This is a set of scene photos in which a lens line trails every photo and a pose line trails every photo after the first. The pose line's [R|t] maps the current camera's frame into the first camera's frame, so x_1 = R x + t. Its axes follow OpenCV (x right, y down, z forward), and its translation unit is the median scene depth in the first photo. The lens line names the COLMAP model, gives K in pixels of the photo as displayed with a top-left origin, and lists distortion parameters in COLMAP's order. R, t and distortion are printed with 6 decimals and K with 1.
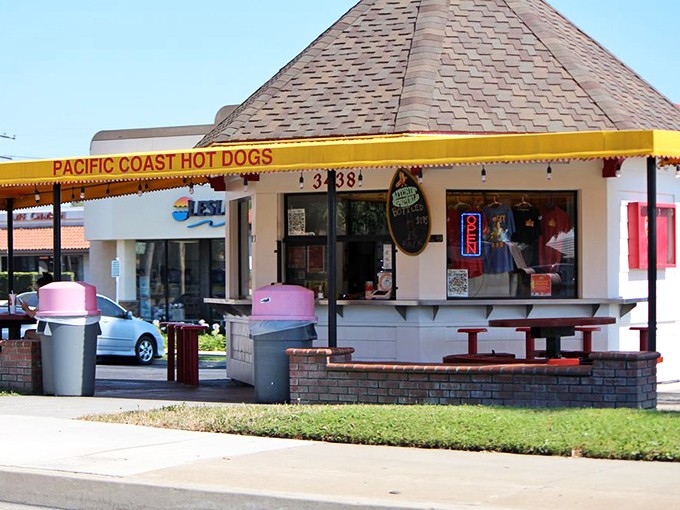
lens RADIAL K [[1968.4, 0, 339.9], [0, 1968.4, 250.3], [0, 0, 1]] dist [-0.444981, 0.000000]
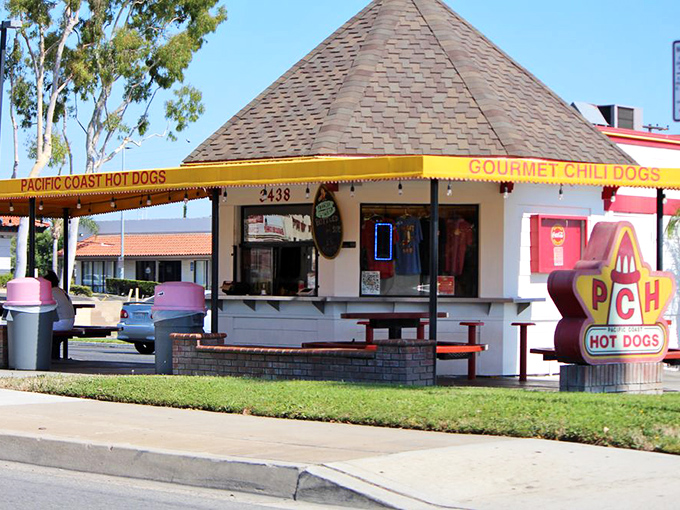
lens RADIAL K [[1968.4, 0, 340.0], [0, 1968.4, 260.0], [0, 0, 1]] dist [-0.444981, 0.000000]
pose [[0.984518, 0.009277, -0.175040, 0.260742], [-0.008893, 0.999956, 0.002978, -0.000326], [0.175060, -0.001375, 0.984557, -0.169747]]
